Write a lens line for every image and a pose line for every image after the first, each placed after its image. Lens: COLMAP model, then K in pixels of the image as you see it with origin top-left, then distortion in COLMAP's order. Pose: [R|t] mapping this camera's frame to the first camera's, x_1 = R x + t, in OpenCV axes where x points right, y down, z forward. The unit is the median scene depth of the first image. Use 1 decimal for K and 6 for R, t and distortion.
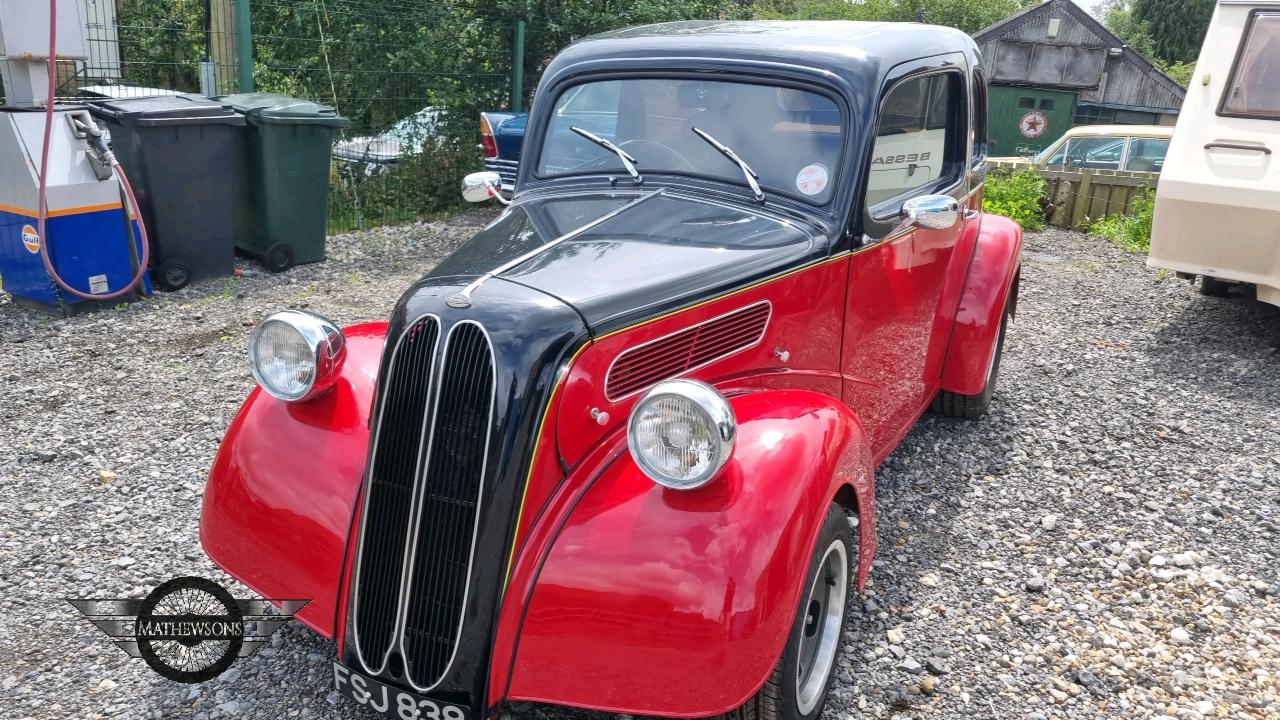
lens RADIAL K [[949.8, 0, 657.3], [0, 949.8, 357.5], [0, 0, 1]] dist [0.039225, -0.002377]
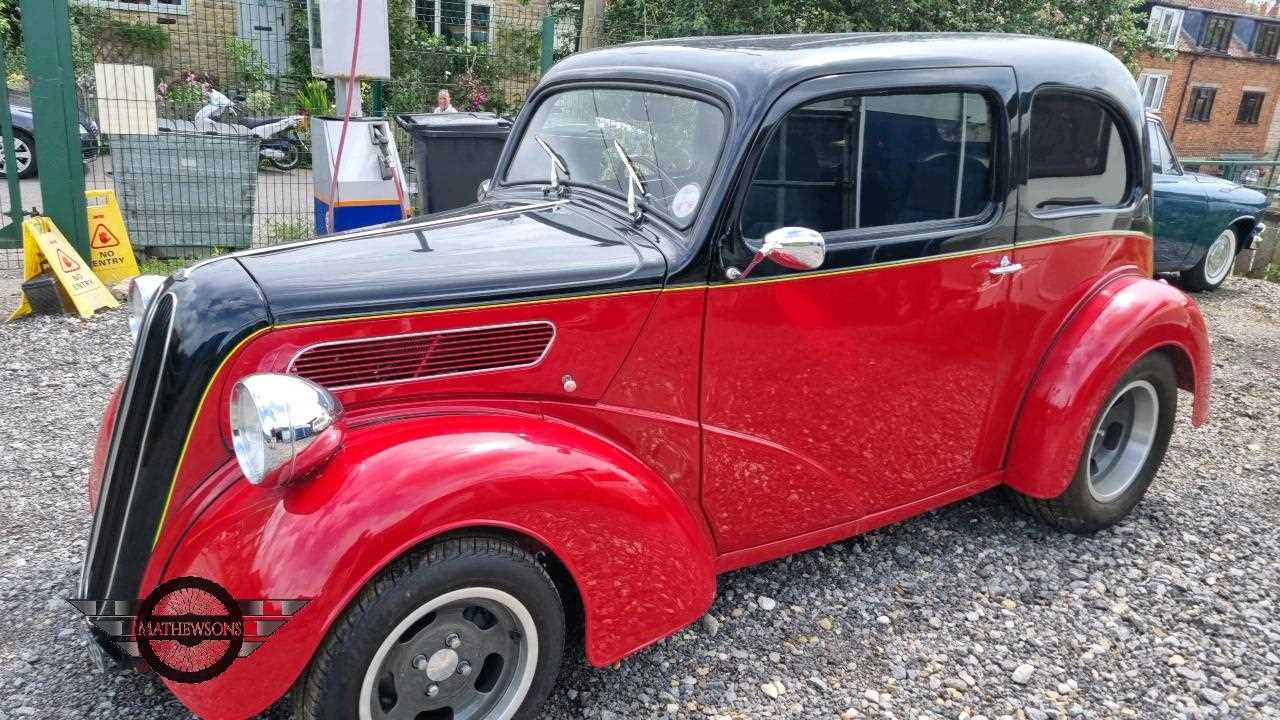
lens RADIAL K [[949.8, 0, 657.3], [0, 949.8, 357.5], [0, 0, 1]] dist [0.039225, -0.002377]
pose [[0.883907, 0.141439, -0.445761, 0.491868], [-0.157829, 0.987466, 0.000359, -0.033538], [0.440225, 0.070037, 0.895152, 0.179503]]
